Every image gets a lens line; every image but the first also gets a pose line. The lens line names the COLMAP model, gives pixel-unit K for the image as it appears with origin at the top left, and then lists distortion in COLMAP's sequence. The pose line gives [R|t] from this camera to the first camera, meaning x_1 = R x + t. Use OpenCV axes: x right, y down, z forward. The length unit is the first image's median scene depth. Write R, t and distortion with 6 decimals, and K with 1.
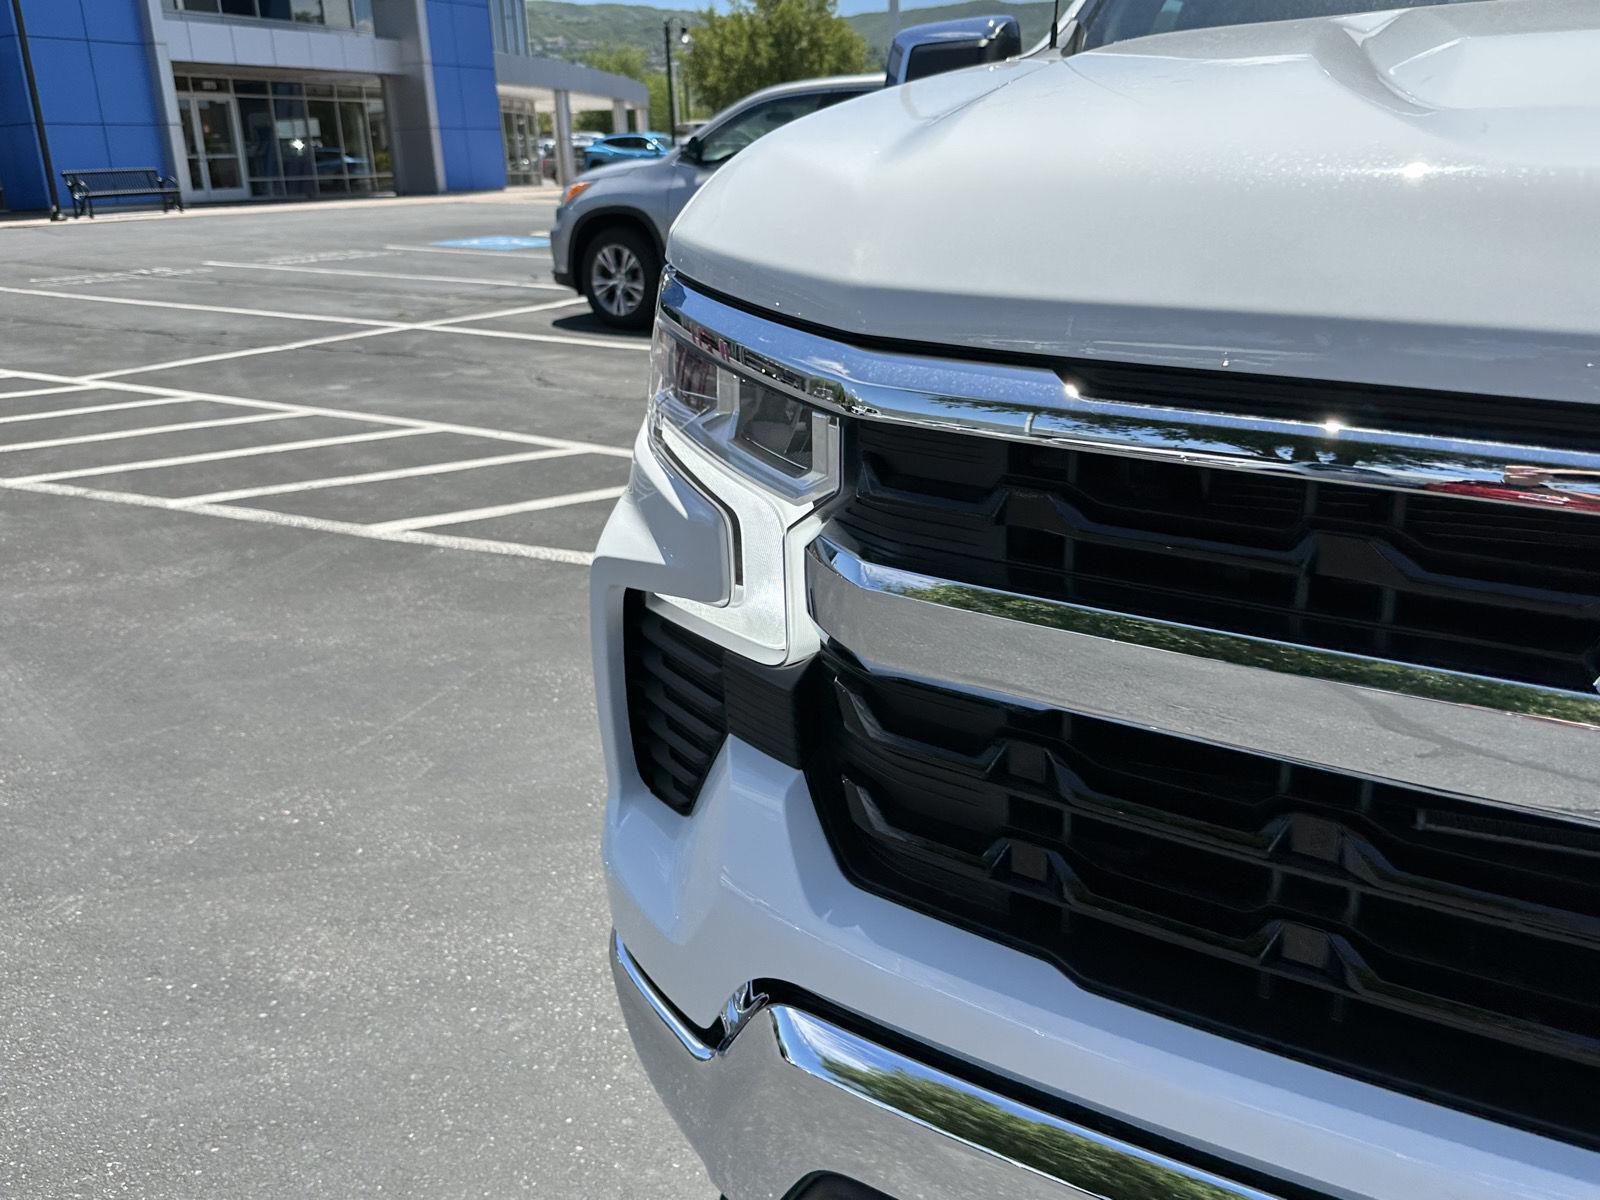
lens RADIAL K [[1347.4, 0, 806.9], [0, 1347.4, 599.8], [0, 0, 1]] dist [0.140623, -0.274052]
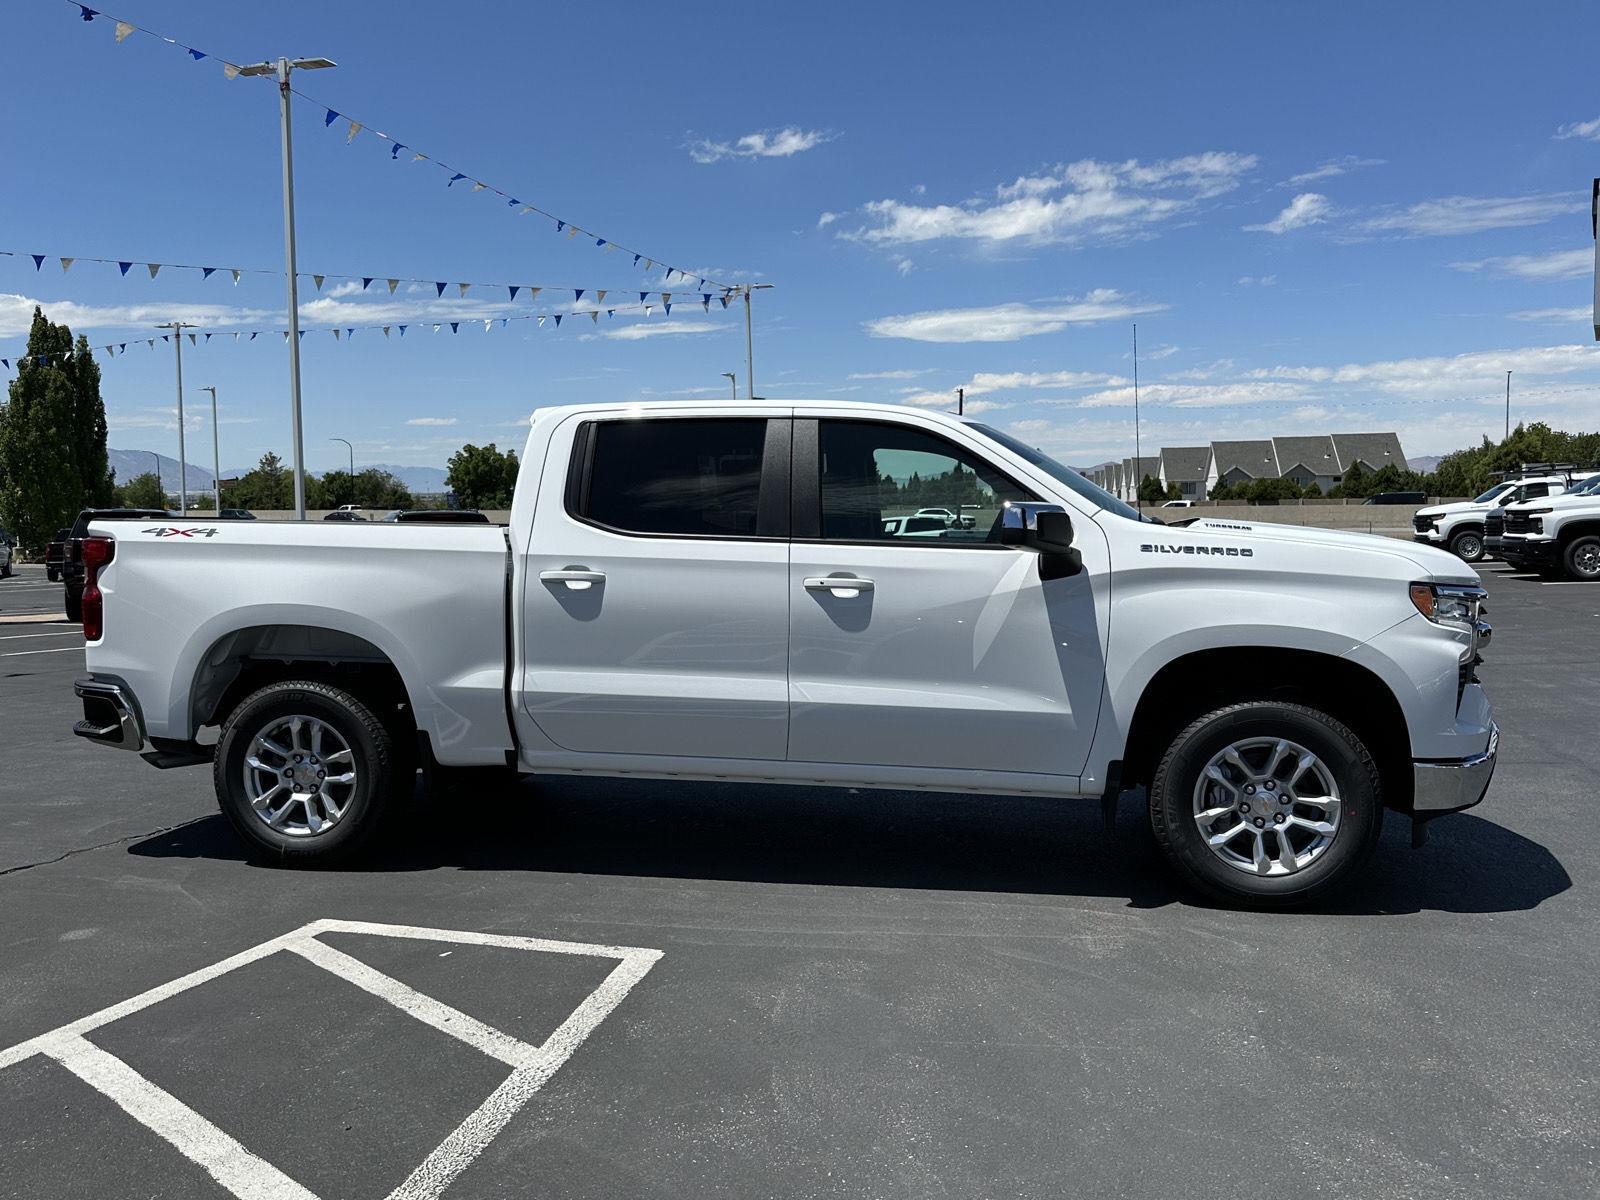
lens RADIAL K [[1347.4, 0, 806.9], [0, 1347.4, 599.8], [0, 0, 1]] dist [0.140623, -0.274052]
pose [[-0.230189, -0.036474, 0.972462, -0.517378], [0.311666, 0.943899, 0.109176, -0.173999], [-0.921888, 0.328215, -0.205908, 0.508681]]
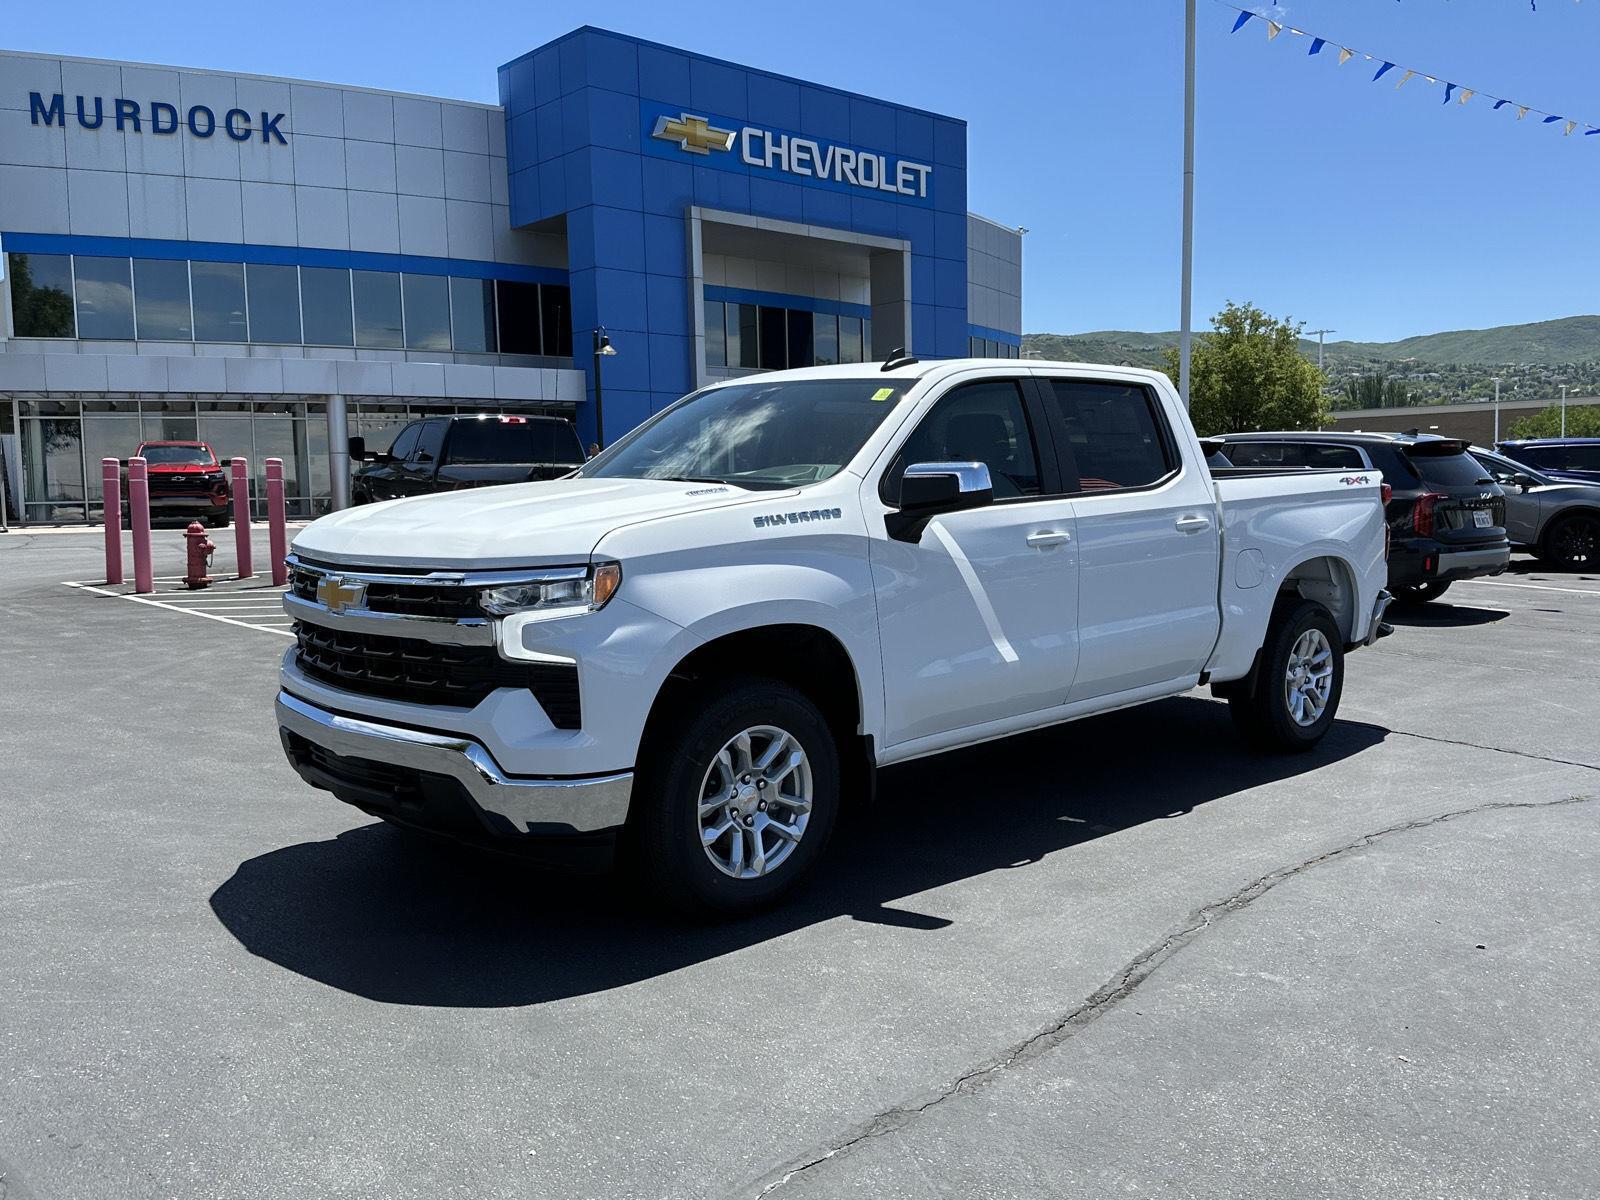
lens RADIAL K [[1361.9, 0, 795.9], [0, 1361.9, 596.4], [0, 0, 1]] dist [0.081917, -0.151956]
pose [[0.920004, 0.048919, -0.388843, 0.434894], [-0.132706, 0.972452, -0.191641, 0.082761], [0.368756, 0.227913, 0.901152, -0.343007]]
